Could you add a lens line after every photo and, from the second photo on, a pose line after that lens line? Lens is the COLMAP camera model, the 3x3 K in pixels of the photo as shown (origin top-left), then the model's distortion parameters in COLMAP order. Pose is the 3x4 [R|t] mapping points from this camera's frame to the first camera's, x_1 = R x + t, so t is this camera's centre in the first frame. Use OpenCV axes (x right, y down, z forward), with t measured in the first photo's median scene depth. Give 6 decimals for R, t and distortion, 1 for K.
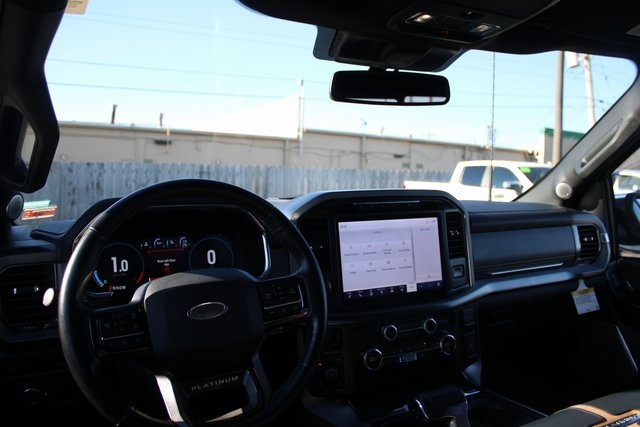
lens RADIAL K [[543.4, 0, 320.0], [0, 543.4, 213.5], [0, 0, 1]] dist [-0.116936, 0.015899]
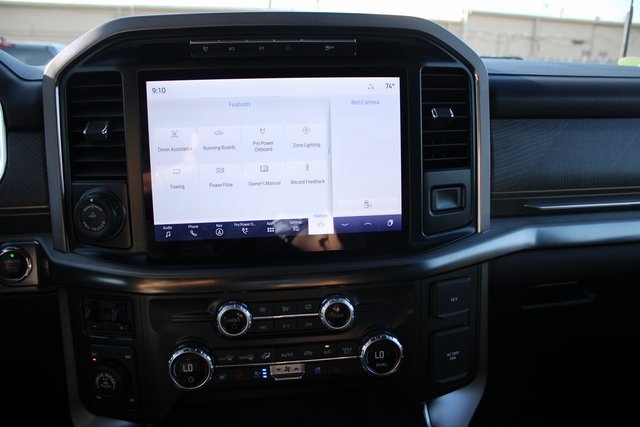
lens RADIAL K [[543.4, 0, 320.0], [0, 543.4, 213.5], [0, 0, 1]] dist [-0.116936, 0.015899]
pose [[0.945243, 0.083015, -0.315634, 0.303022], [-0.021228, 0.980700, 0.194362, 0.032482], [0.325677, -0.177019, 0.928762, 0.531165]]
